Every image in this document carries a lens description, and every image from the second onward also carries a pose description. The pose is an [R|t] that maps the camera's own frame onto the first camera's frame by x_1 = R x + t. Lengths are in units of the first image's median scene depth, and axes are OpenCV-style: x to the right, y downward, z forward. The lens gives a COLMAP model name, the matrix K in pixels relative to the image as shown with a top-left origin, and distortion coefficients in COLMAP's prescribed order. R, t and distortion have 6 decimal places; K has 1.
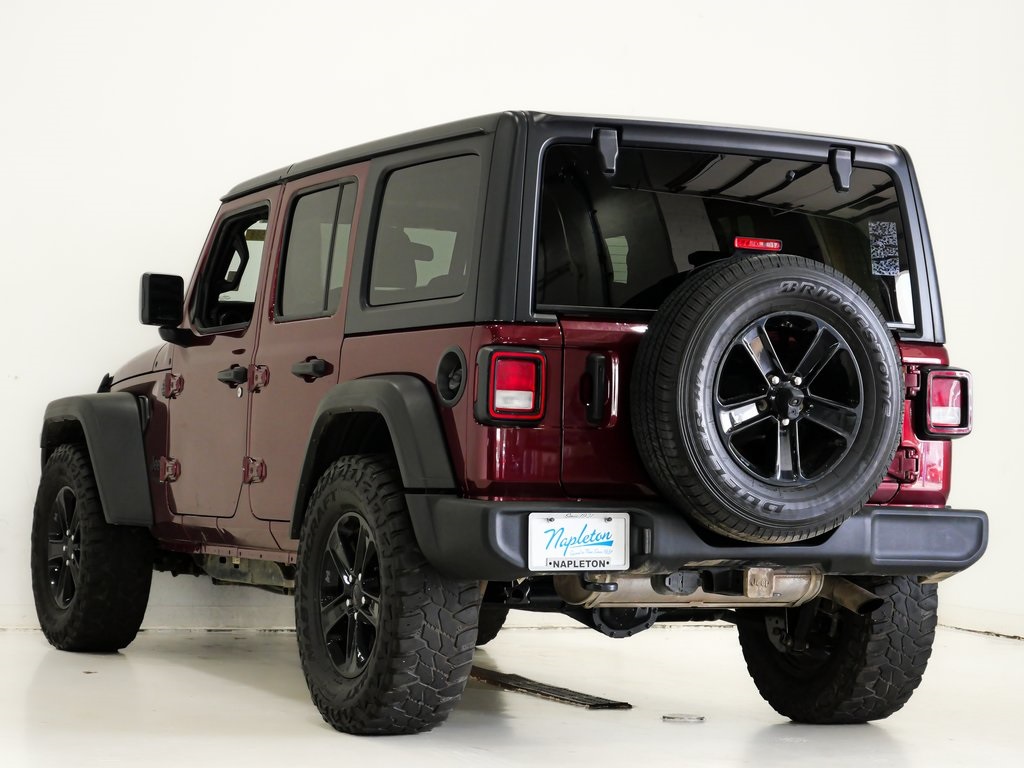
lens RADIAL K [[2600.7, 0, 510.7], [0, 2600.7, 379.4], [0, 0, 1]] dist [0.011278, 0.000000]
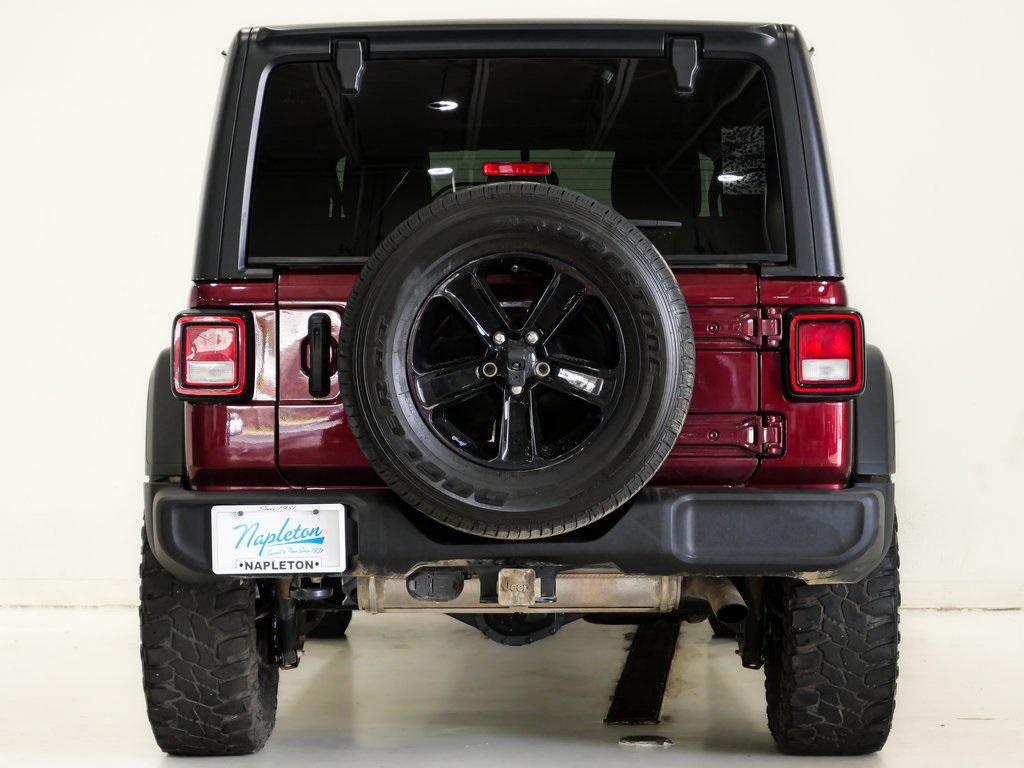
lens RADIAL K [[2870.6, 0, 513.1], [0, 2870.6, 386.8], [0, 0, 1]] dist [0.039071, 0.000000]
pose [[0.892493, -0.024192, -0.450412, 0.501575], [0.040155, 0.998857, 0.025919, -0.007617], [0.449270, -0.041219, 0.892444, 0.202377]]
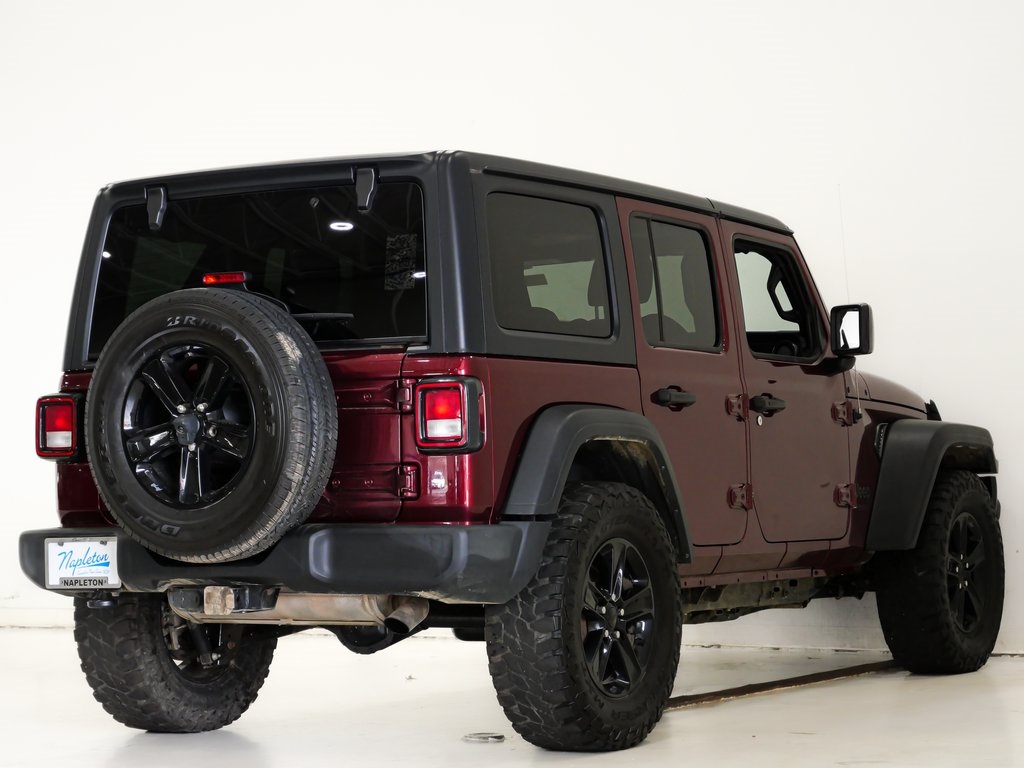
lens RADIAL K [[2543.5, 0, 510.9], [0, 2543.5, 387.3], [0, 0, 1]] dist [0.063624, 0.000000]
pose [[0.547196, -0.064403, -0.834523, 1.028337], [0.057013, 0.997588, -0.039604, 0.039881], [0.835060, -0.025907, 0.549548, 0.537493]]
